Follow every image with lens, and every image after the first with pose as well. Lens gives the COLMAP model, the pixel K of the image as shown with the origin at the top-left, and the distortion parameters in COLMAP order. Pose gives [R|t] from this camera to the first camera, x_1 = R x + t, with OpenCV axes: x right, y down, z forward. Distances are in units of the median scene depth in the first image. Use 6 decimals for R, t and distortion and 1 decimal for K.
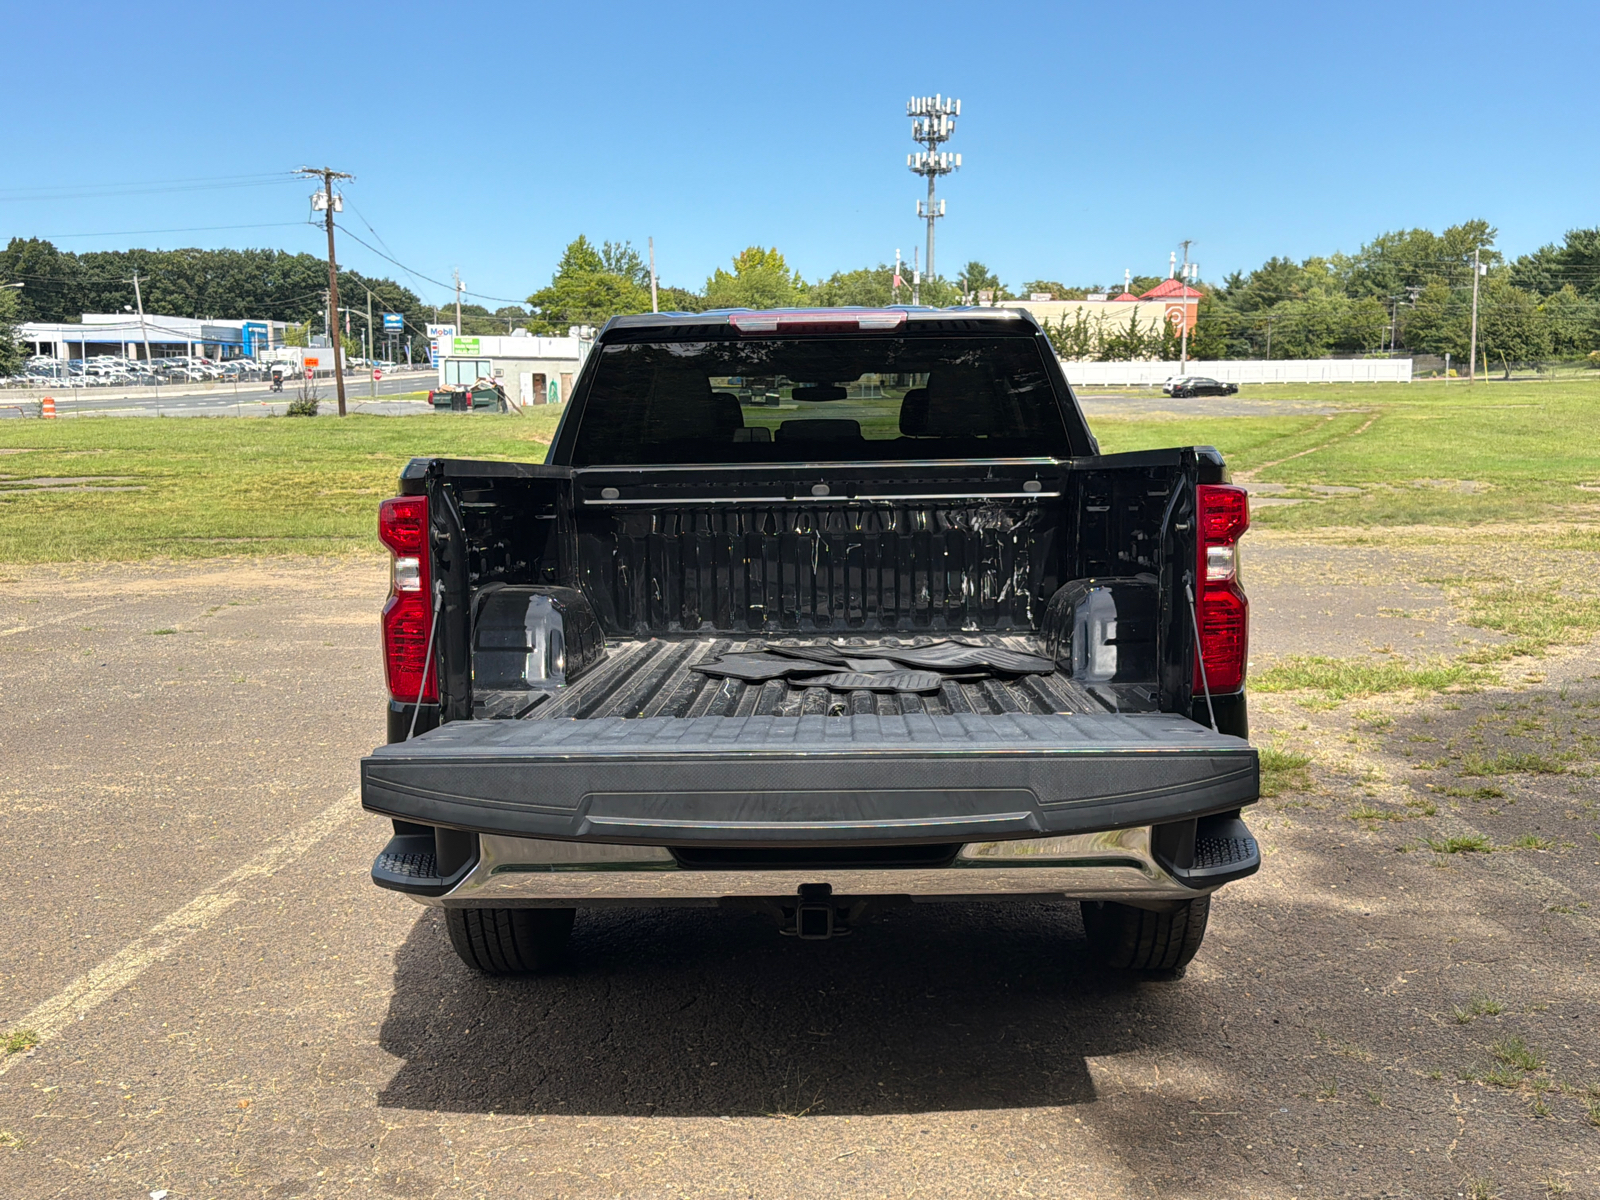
lens RADIAL K [[1619.5, 0, 811.5], [0, 1619.5, 615.1], [0, 0, 1]] dist [0.023086, 0.000000]
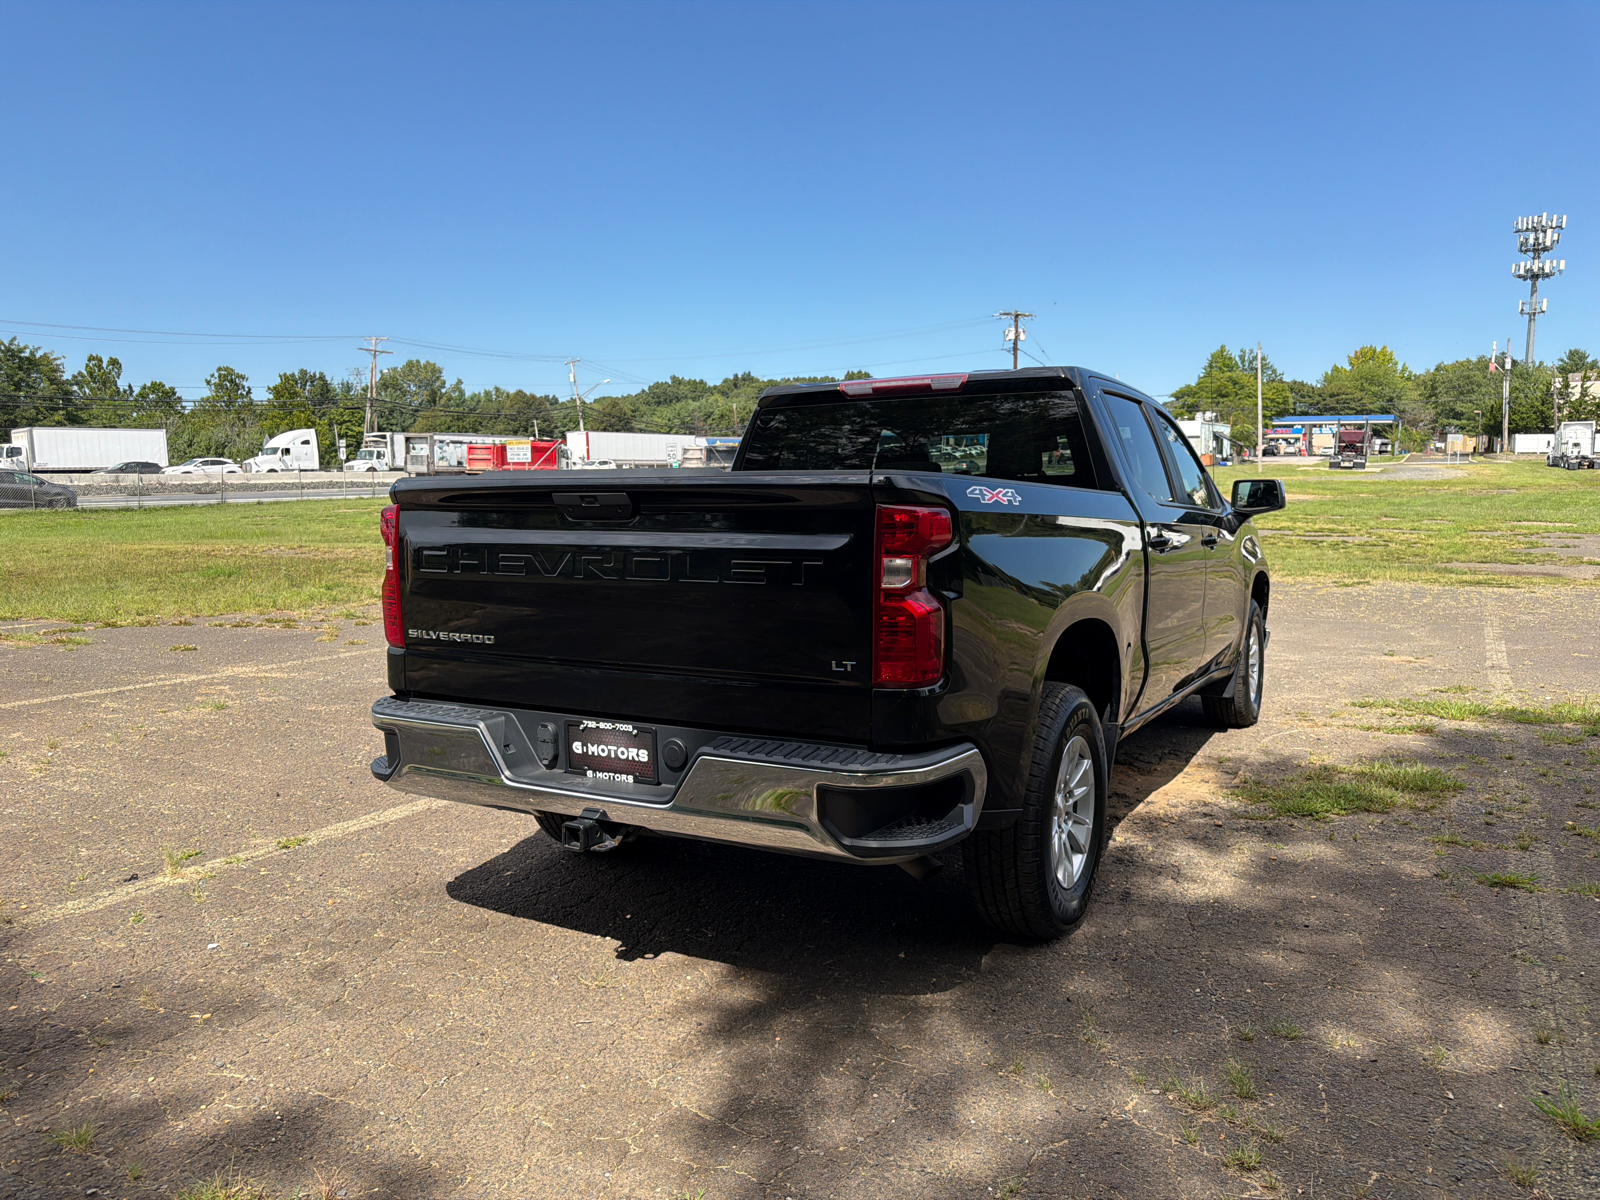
lens RADIAL K [[1134.2, 0, 804.6], [0, 1134.2, 584.7], [0, 0, 1]] dist [0.051442, -0.058044]
pose [[0.877475, 0.044206, -0.477581, 0.130912], [-0.058994, 0.998130, -0.016002, -0.001845], [0.475980, 0.042216, 0.878442, 0.060559]]
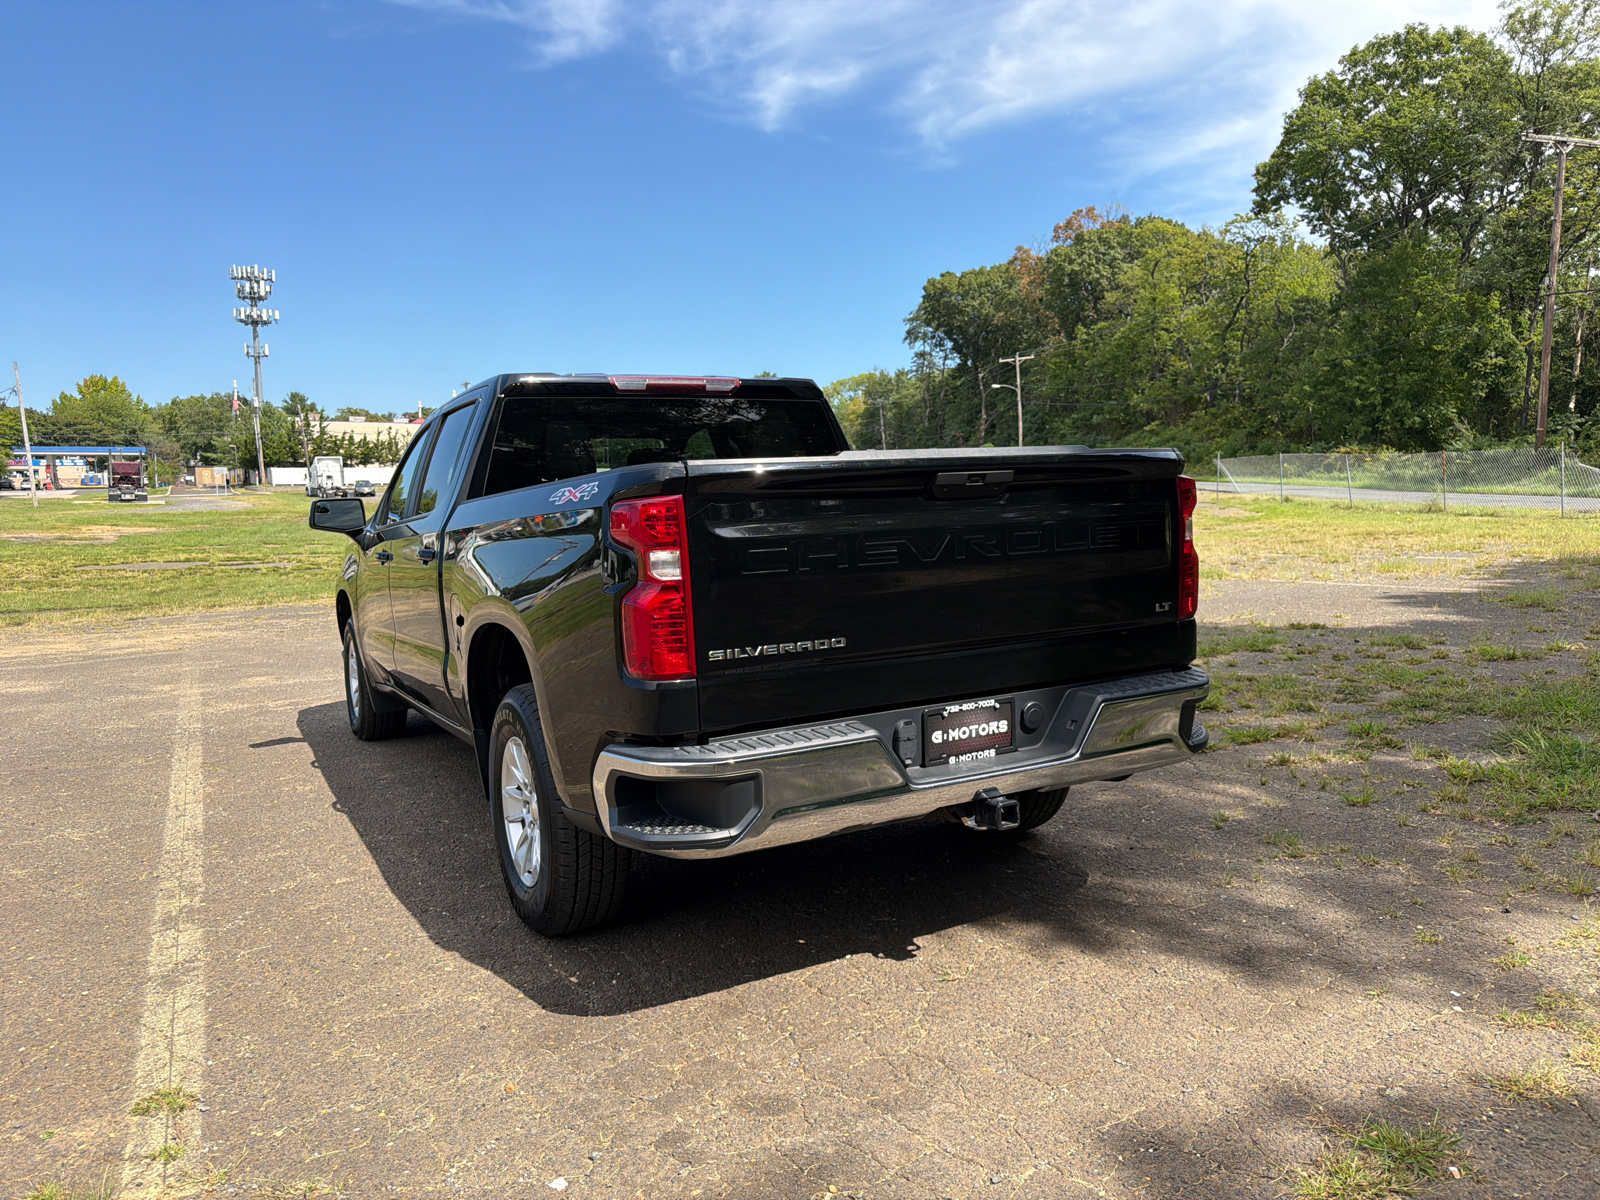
lens RADIAL K [[1134.2, 0, 795.7], [0, 1134.2, 586.3], [0, 0, 1]] dist [0.051442, -0.058044]
pose [[0.867642, -0.058013, 0.493793, -0.128832], [0.083843, 0.996018, -0.030303, 0.004662], [-0.490069, 0.067693, 0.869051, 0.061492]]
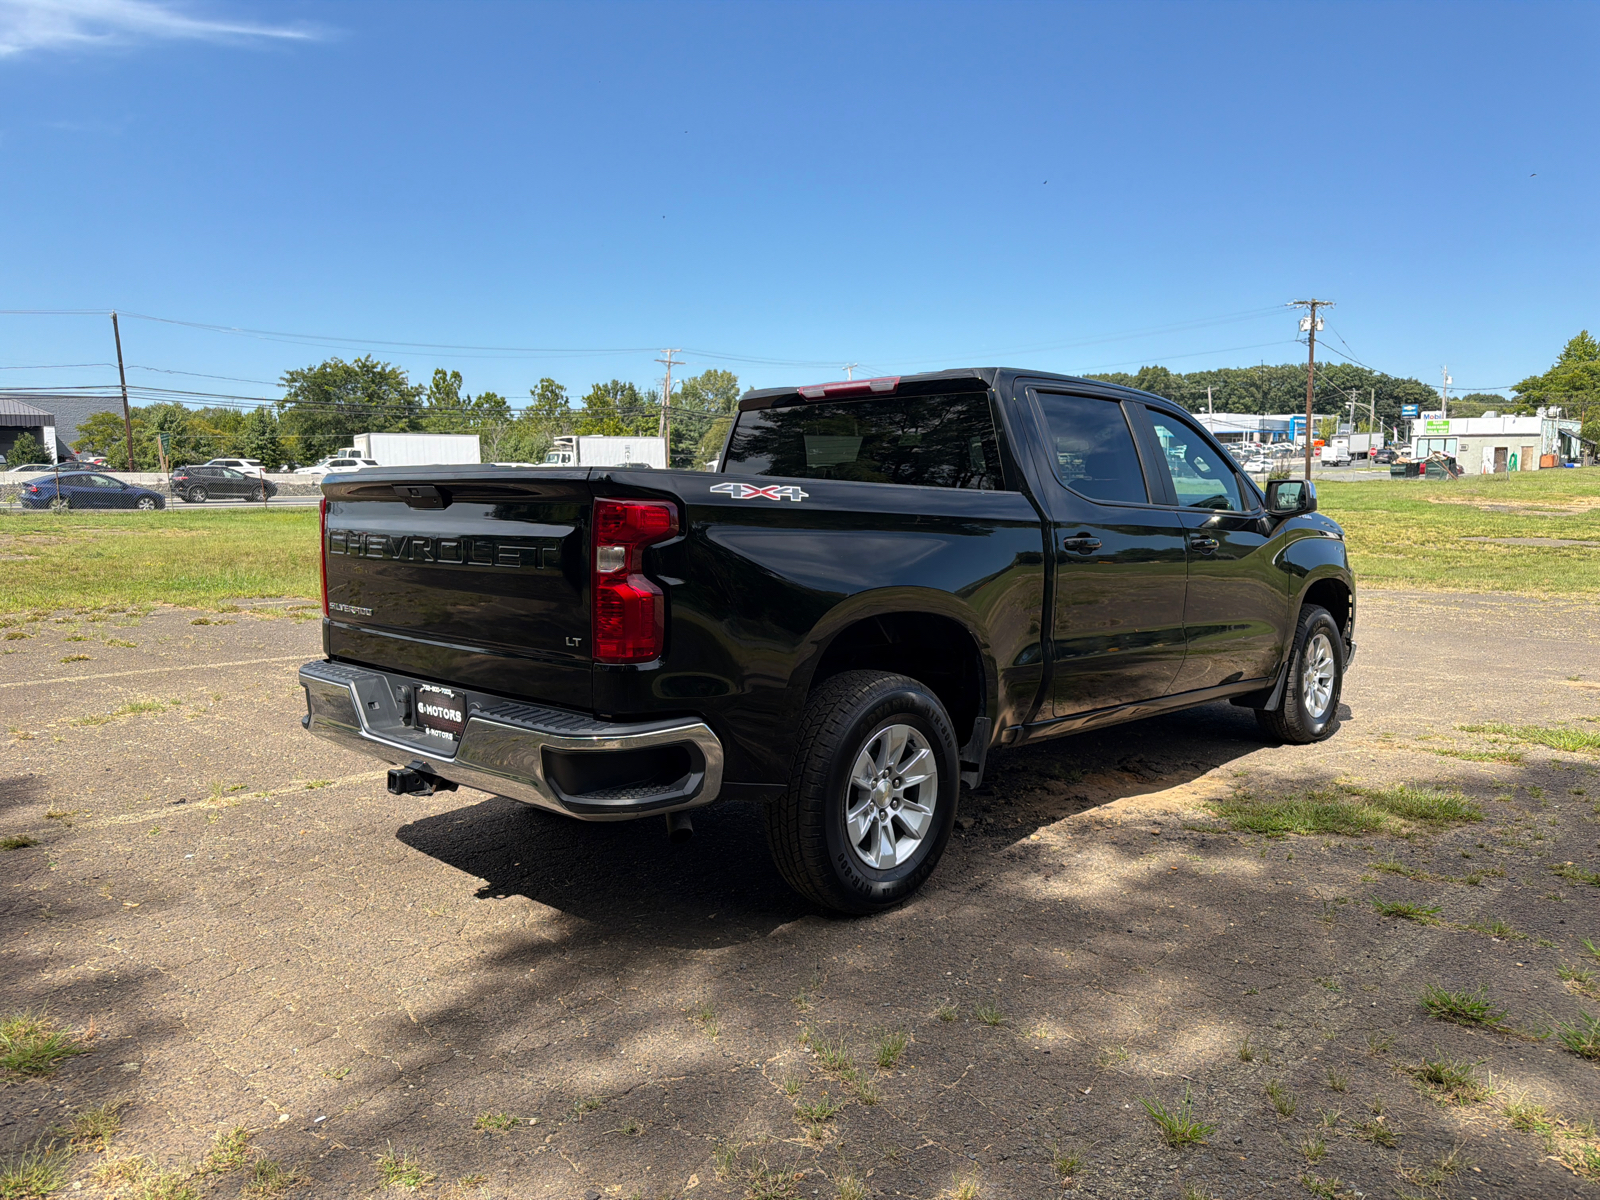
lens RADIAL K [[1134.2, 0, 804.7], [0, 1134.2, 600.8], [0, 0, 1]] dist [0.051442, -0.058044]
pose [[0.731915, 0.074097, -0.677355, 0.219517], [-0.087560, 0.996056, 0.014347, -0.006119], [0.675746, 0.048809, 0.735516, 0.102269]]
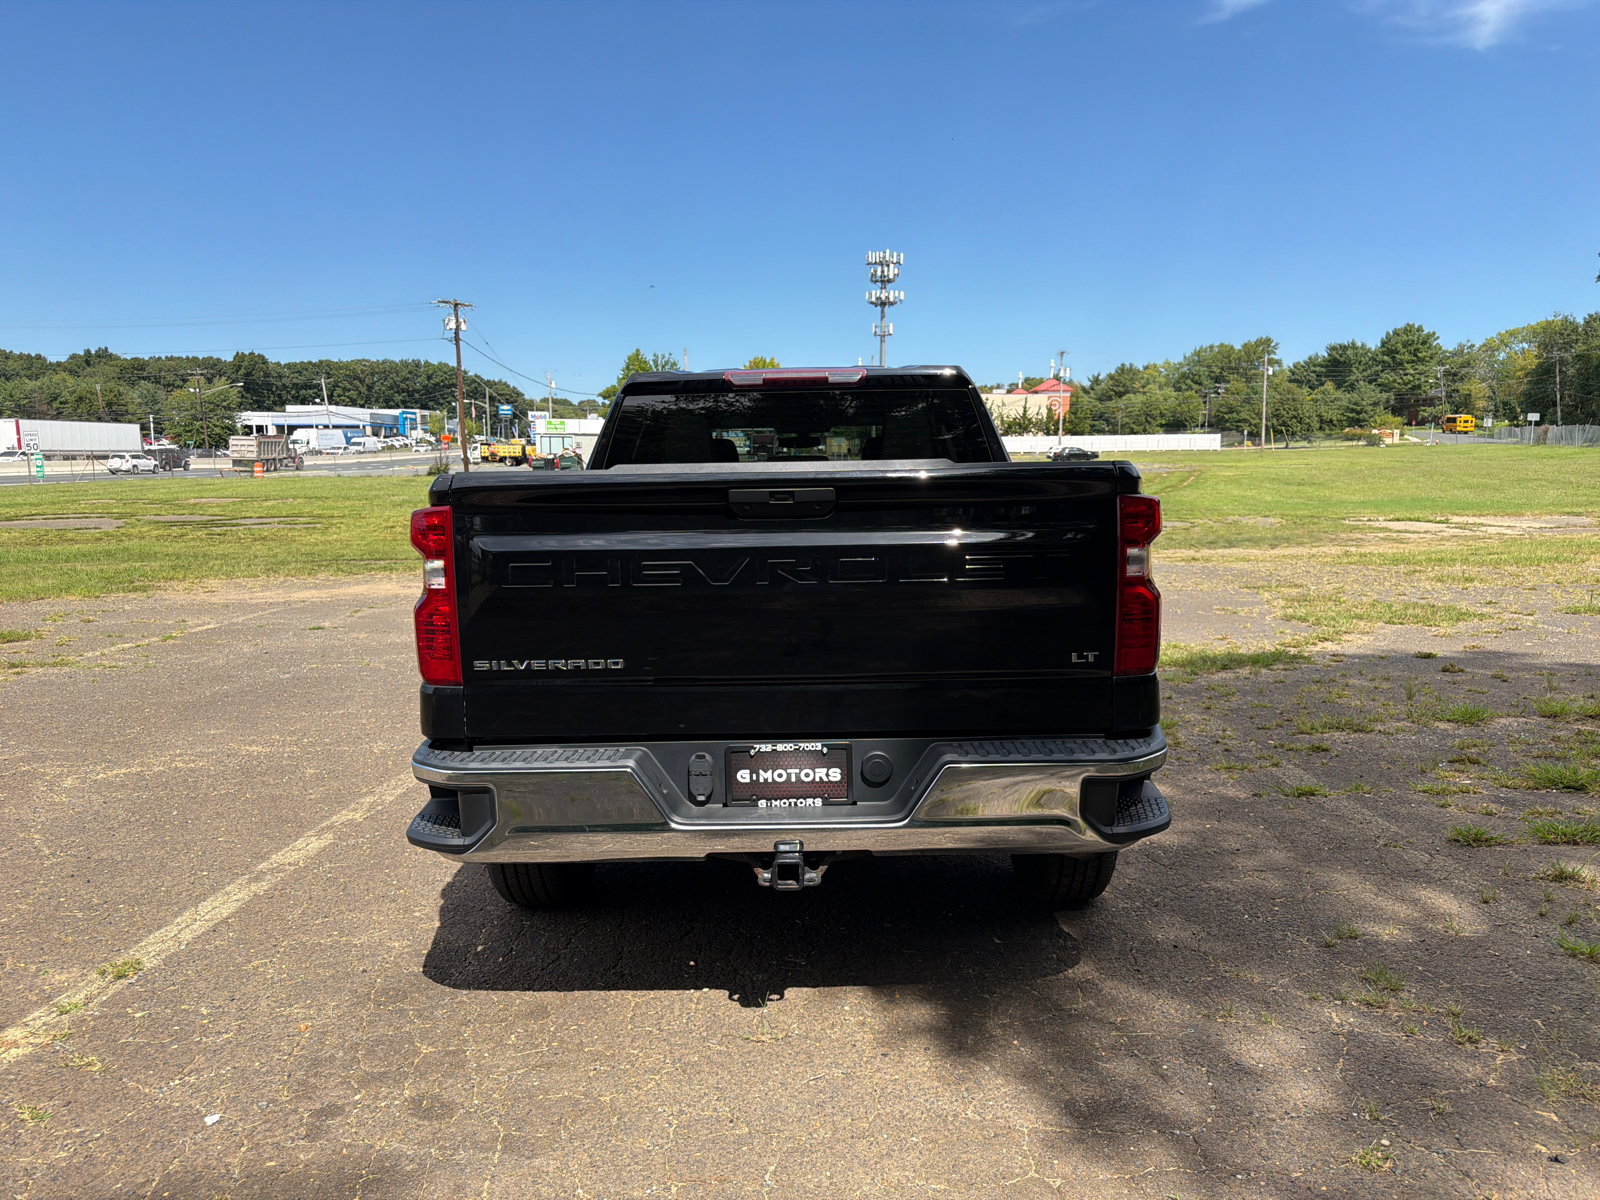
lens RADIAL K [[1134.2, 0, 803.5], [0, 1134.2, 595.8], [0, 0, 1]] dist [0.051442, -0.058044]
pose [[0.999988, -0.003809, 0.003005, 0.002477], [0.003860, 0.999846, -0.017103, 0.001098], [-0.002939, 0.017114, 0.999849, 0.040595]]
